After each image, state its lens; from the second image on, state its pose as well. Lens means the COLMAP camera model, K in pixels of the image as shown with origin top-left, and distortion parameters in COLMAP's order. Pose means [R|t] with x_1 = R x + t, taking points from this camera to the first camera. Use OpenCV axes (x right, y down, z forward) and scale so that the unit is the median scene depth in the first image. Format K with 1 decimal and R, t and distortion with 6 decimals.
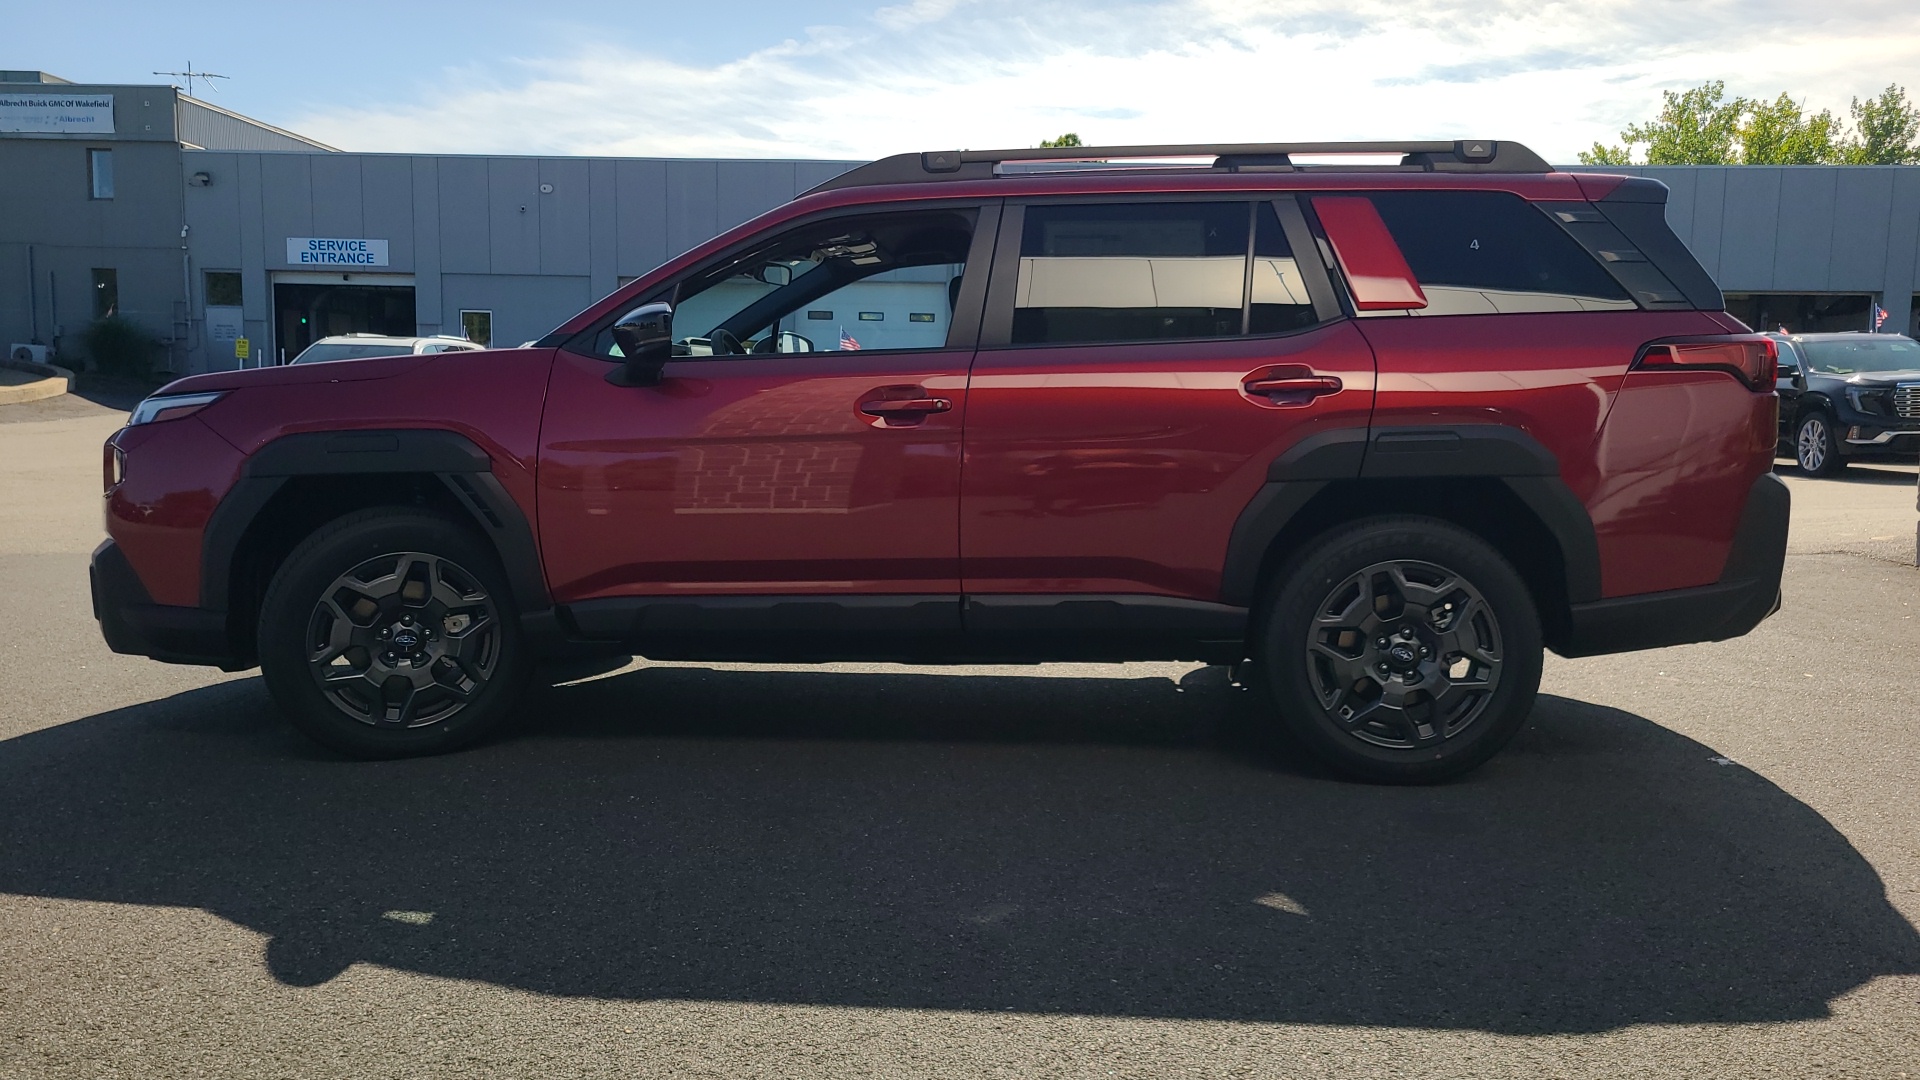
lens RADIAL K [[1475.8, 0, 960.0], [0, 1475.8, 540.0], [0, 0, 1]] dist [0.037036, -0.006908]
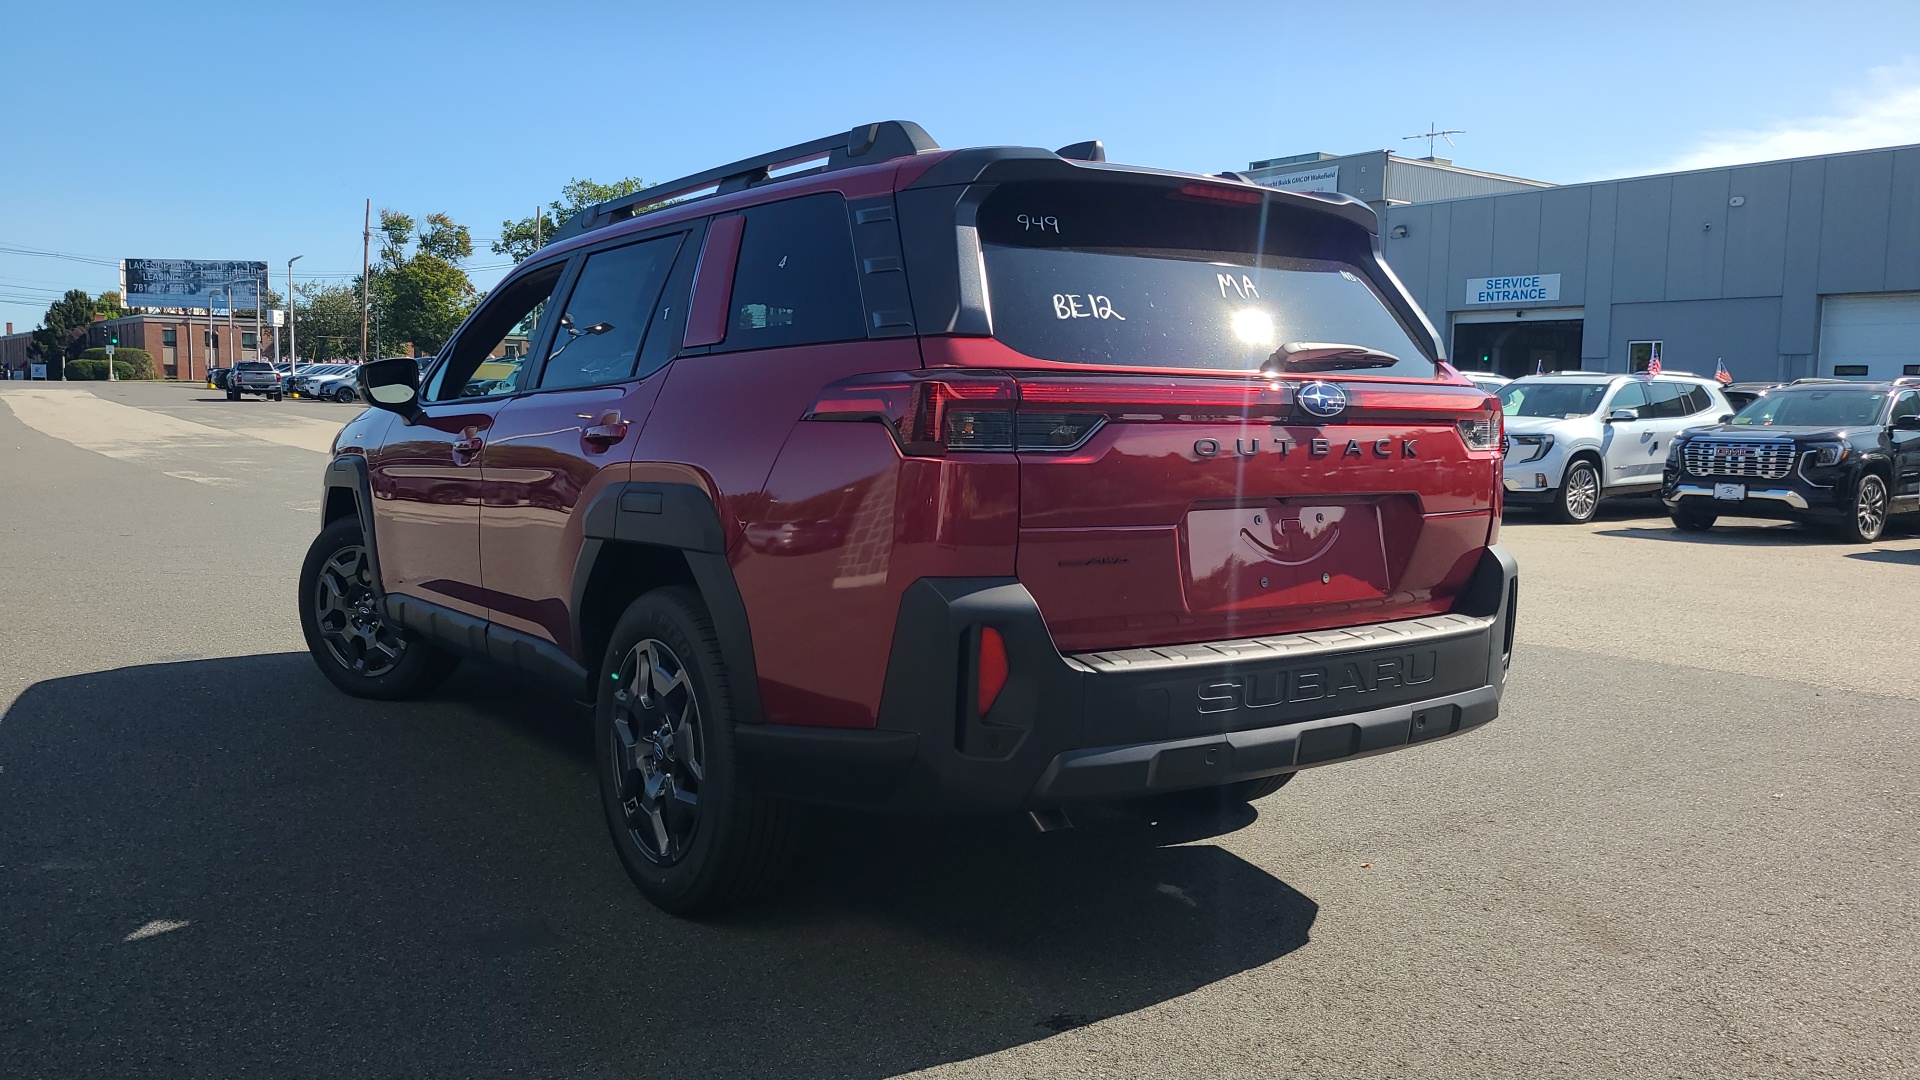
lens RADIAL K [[1483.9, 0, 960.0], [0, 1483.9, 540.0], [0, 0, 1]] dist [0.008321, -0.003180]
pose [[0.612519, 0.069059, -0.787433, 1.061447], [-0.086840, 0.996025, 0.019803, -0.073958], [0.785671, 0.056251, 0.616082, 0.602032]]
